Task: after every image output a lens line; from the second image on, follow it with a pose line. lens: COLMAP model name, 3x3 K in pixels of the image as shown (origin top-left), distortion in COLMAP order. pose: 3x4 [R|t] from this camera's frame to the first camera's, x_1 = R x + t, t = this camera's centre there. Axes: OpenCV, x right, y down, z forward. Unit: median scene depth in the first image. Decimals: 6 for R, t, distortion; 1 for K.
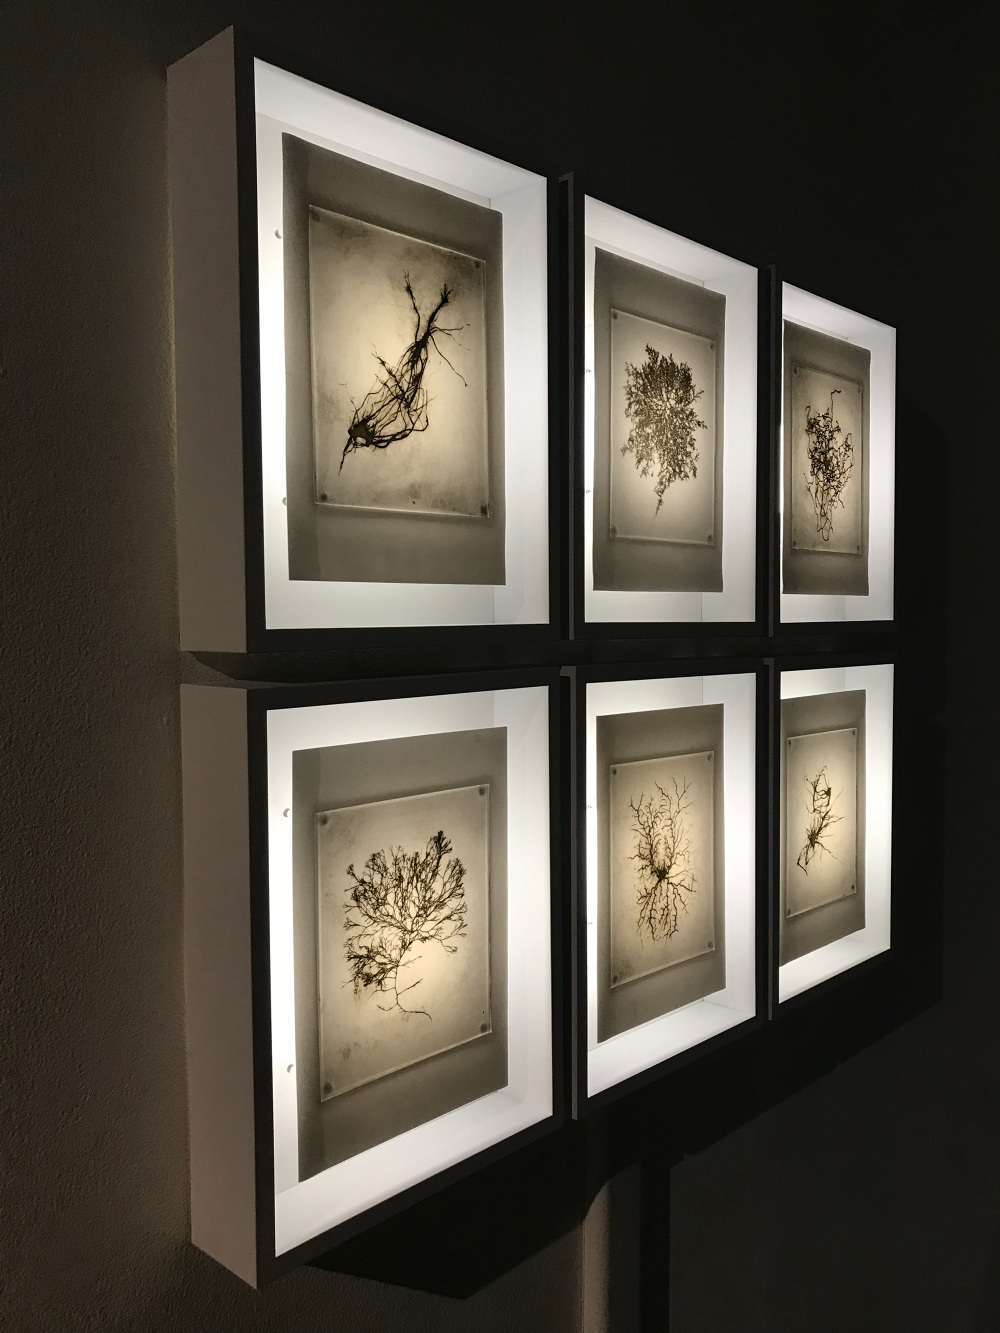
lens RADIAL K [[1091.3, 0, 500.5], [0, 1091.3, 666.9], [0, 0, 1]] dist [0.006344, 0.001067]
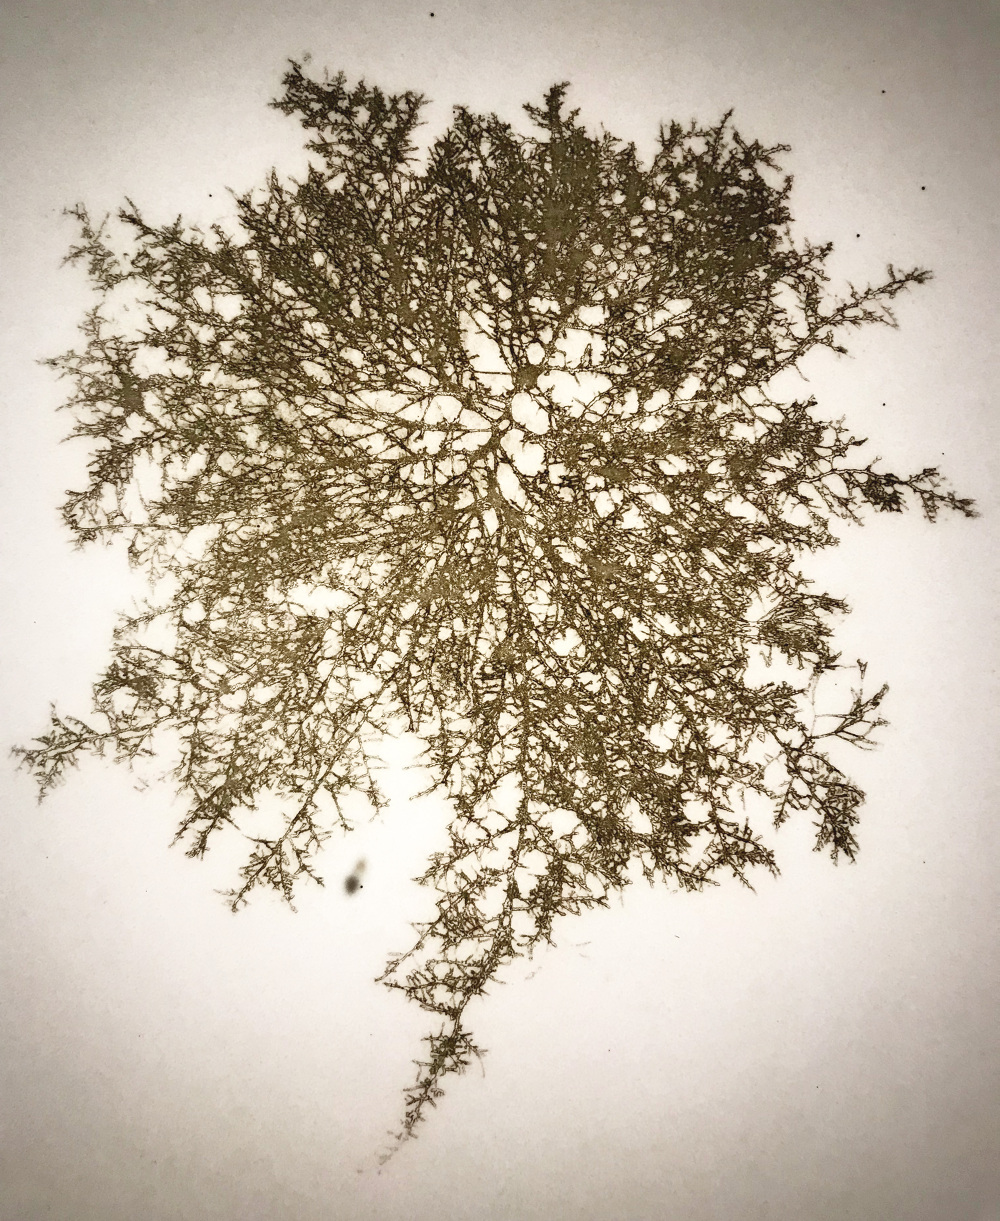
lens RADIAL K [[1086.9, 0, 499.9], [0, 1086.9, 610.3], [0, 0, 1]] dist [0.016024, 0.001244]
pose [[0.712882, -0.020178, -0.700993, 0.292978], [-0.039291, 0.996867, -0.068652, -0.228755], [0.700182, 0.076483, 0.709856, 1.011587]]
